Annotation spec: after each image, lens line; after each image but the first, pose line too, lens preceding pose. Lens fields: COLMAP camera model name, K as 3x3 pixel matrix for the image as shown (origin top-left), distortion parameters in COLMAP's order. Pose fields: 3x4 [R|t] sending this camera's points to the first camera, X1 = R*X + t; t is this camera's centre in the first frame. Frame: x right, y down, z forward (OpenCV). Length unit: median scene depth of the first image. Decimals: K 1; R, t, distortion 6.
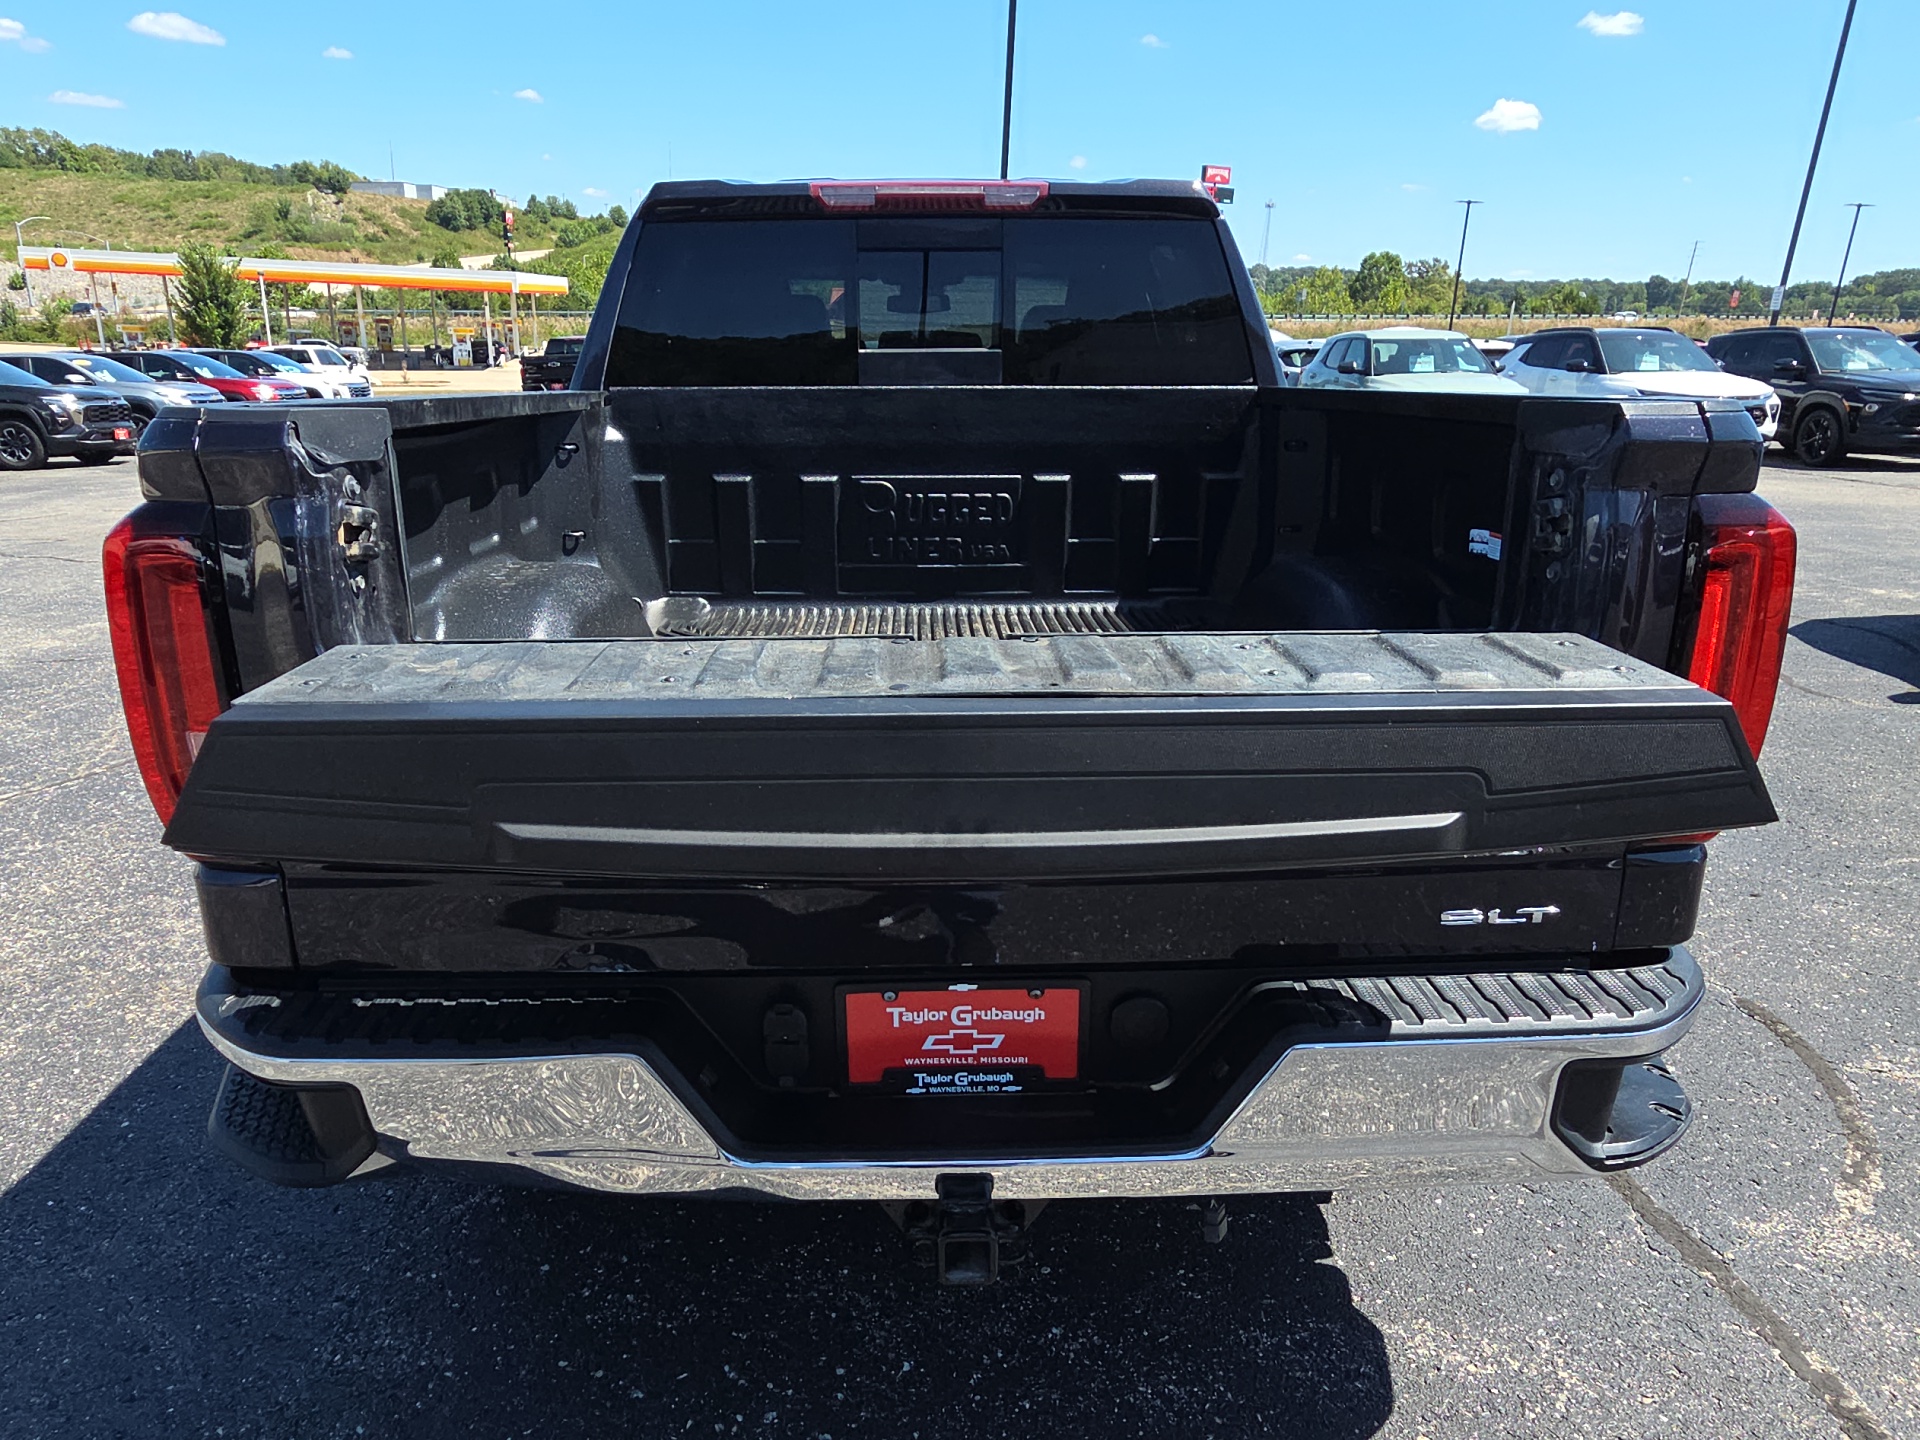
lens RADIAL K [[1245.3, 0, 946.2], [0, 1245.3, 725.2], [0, 0, 1]] dist [0.017224, -0.005031]
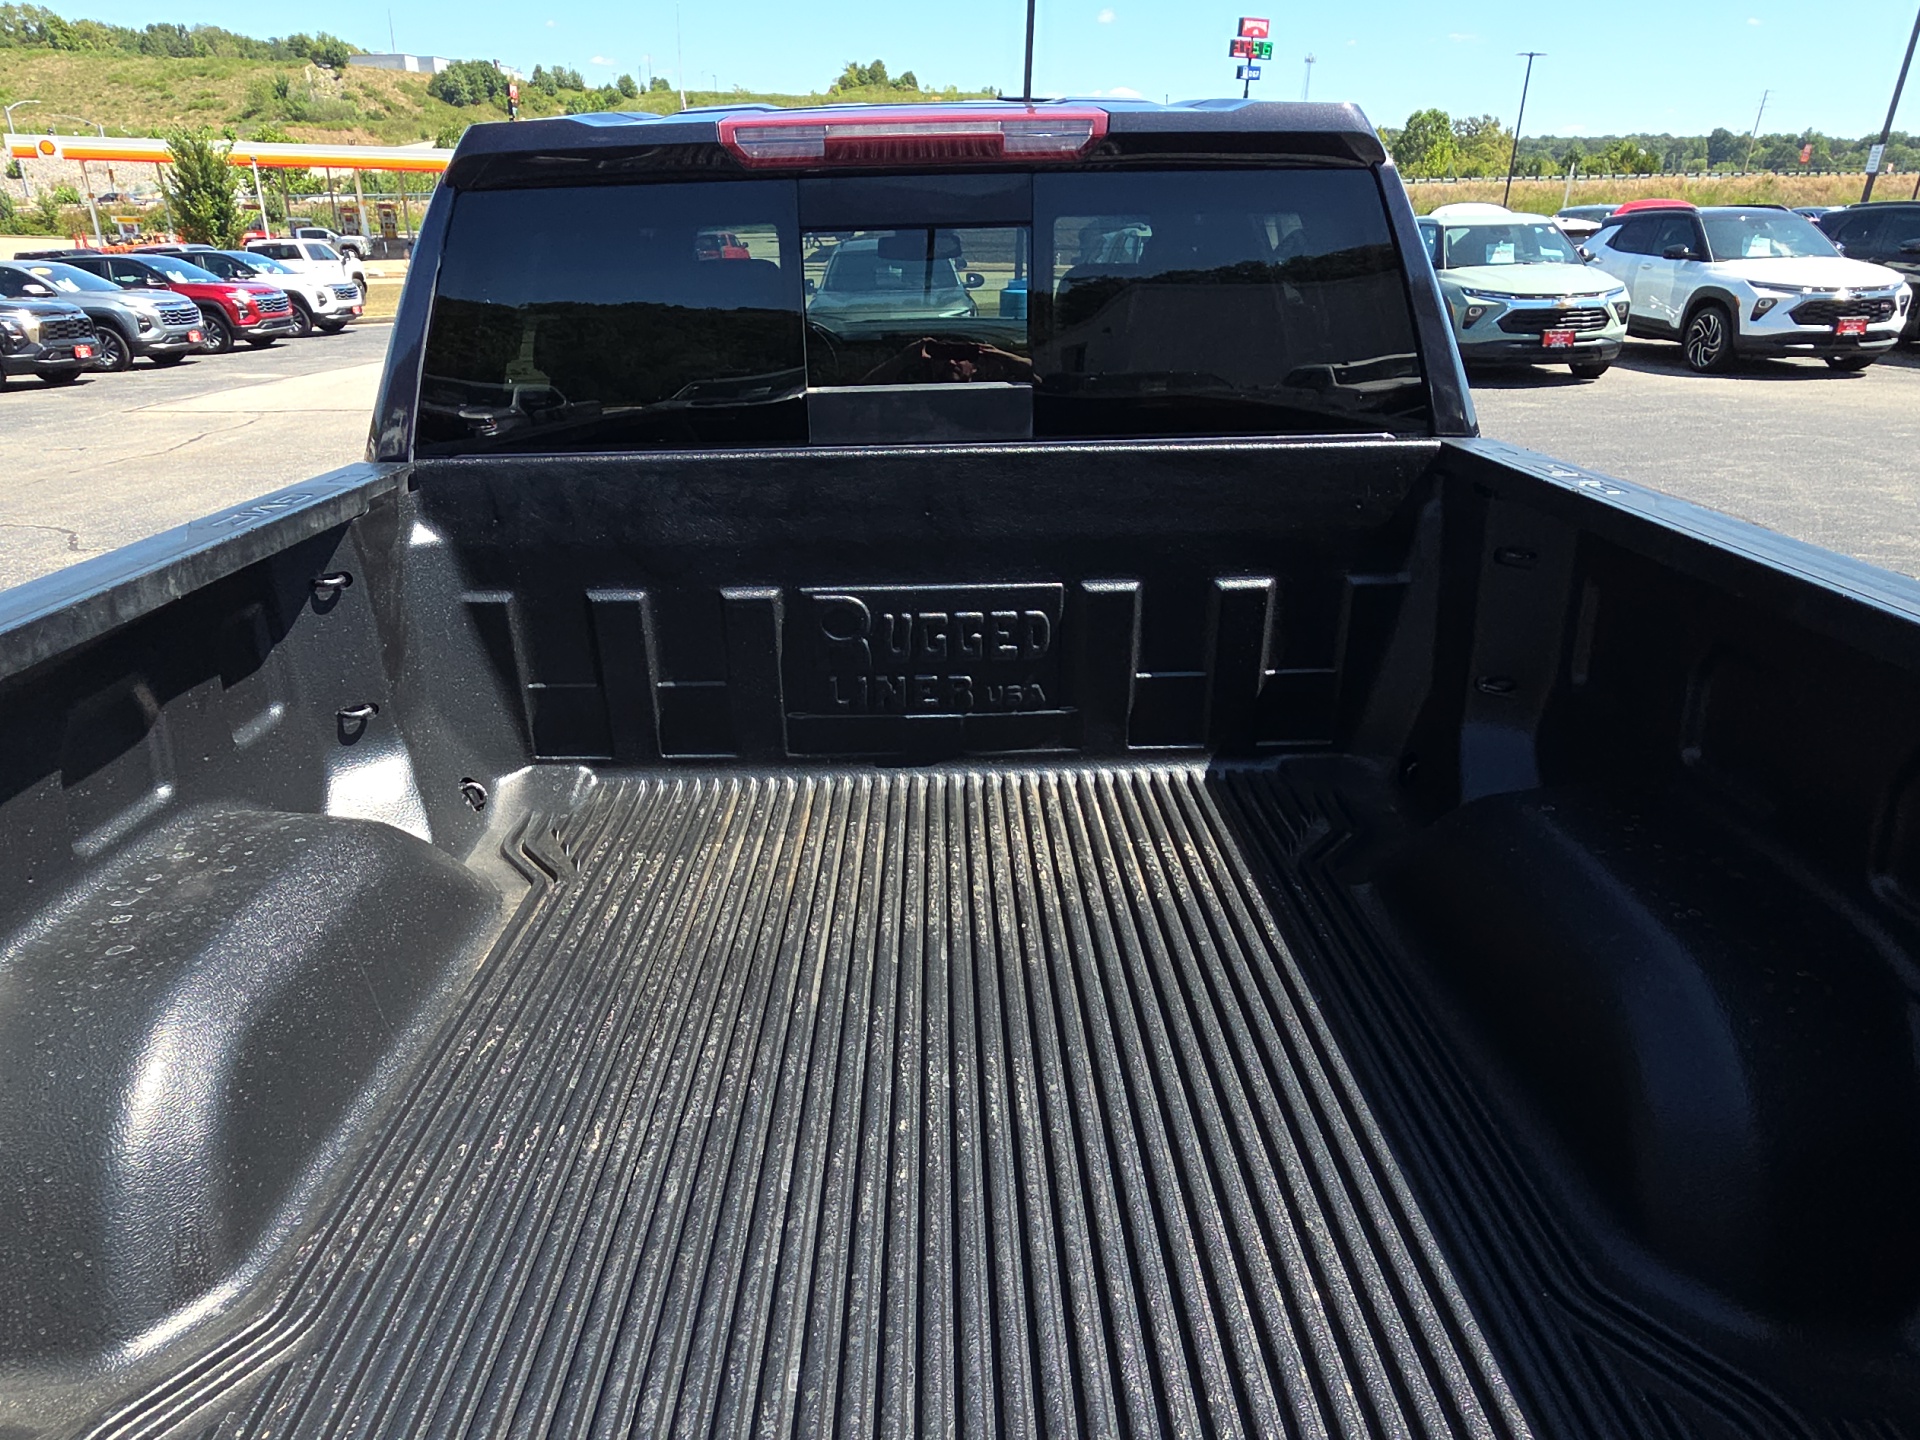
lens RADIAL K [[1245.0, 0, 945.7], [0, 1245.0, 727.0], [0, 0, 1]] dist [0.018134, -0.006129]
pose [[0.999699, -0.008982, -0.022810, 0.013303], [0.011016, 0.995822, 0.090650, -0.183295], [0.021900, -0.090874, 0.995622, 0.346424]]
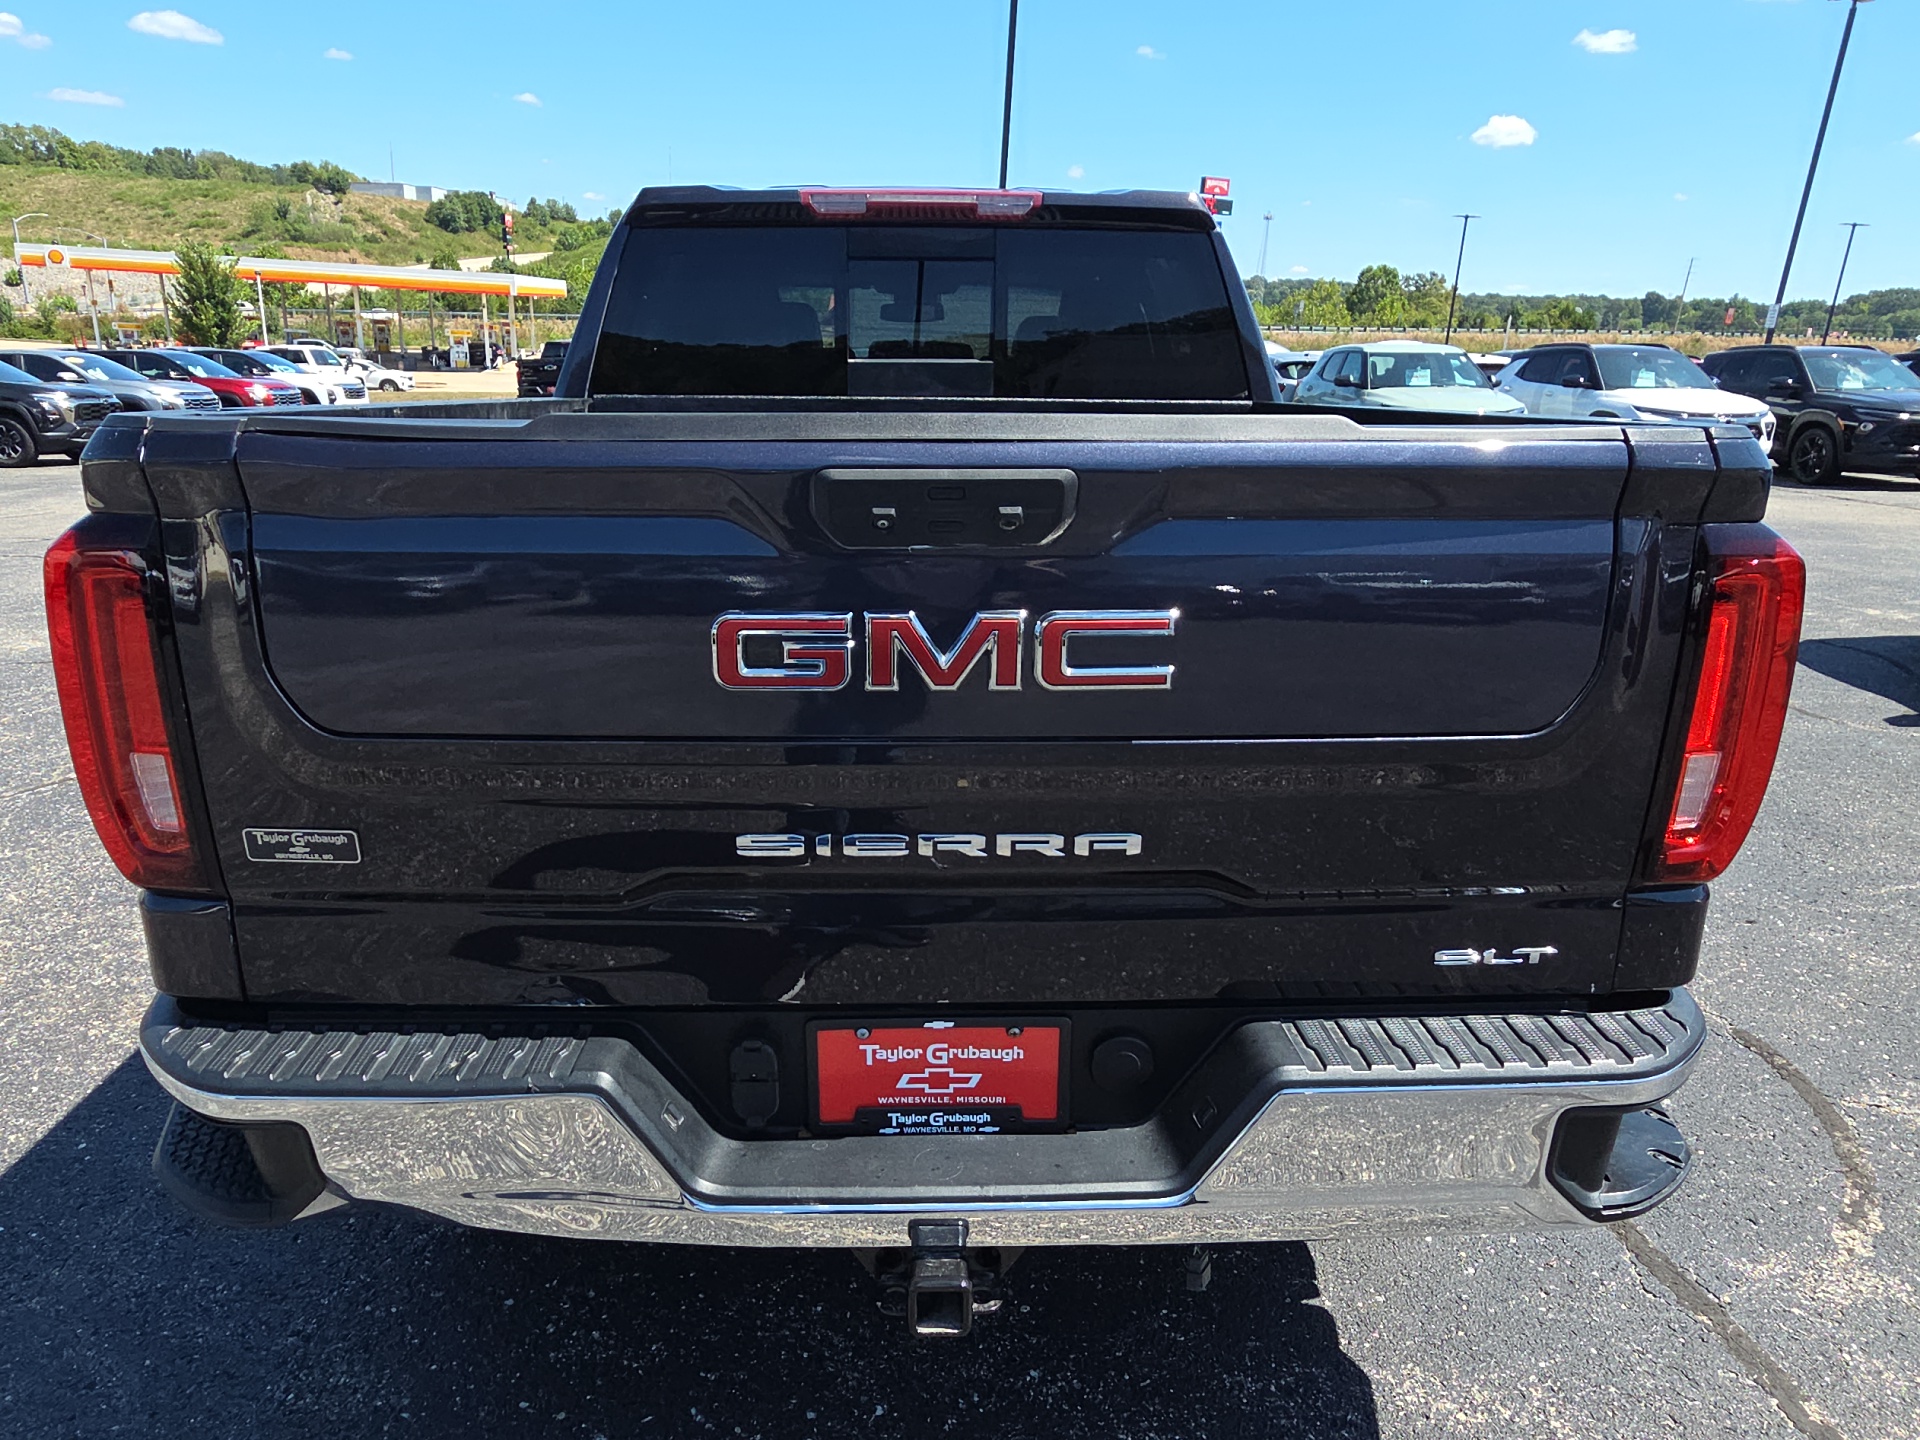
lens RADIAL K [[1245.0, 0, 945.7], [0, 1245.0, 727.0], [0, 0, 1]] dist [0.018134, -0.006129]
pose [[0.999933, 0.010653, 0.004462, 0.005698], [-0.010634, 0.999935, -0.004191, -0.007615], [-0.004506, 0.004143, 0.999981, 0.016789]]
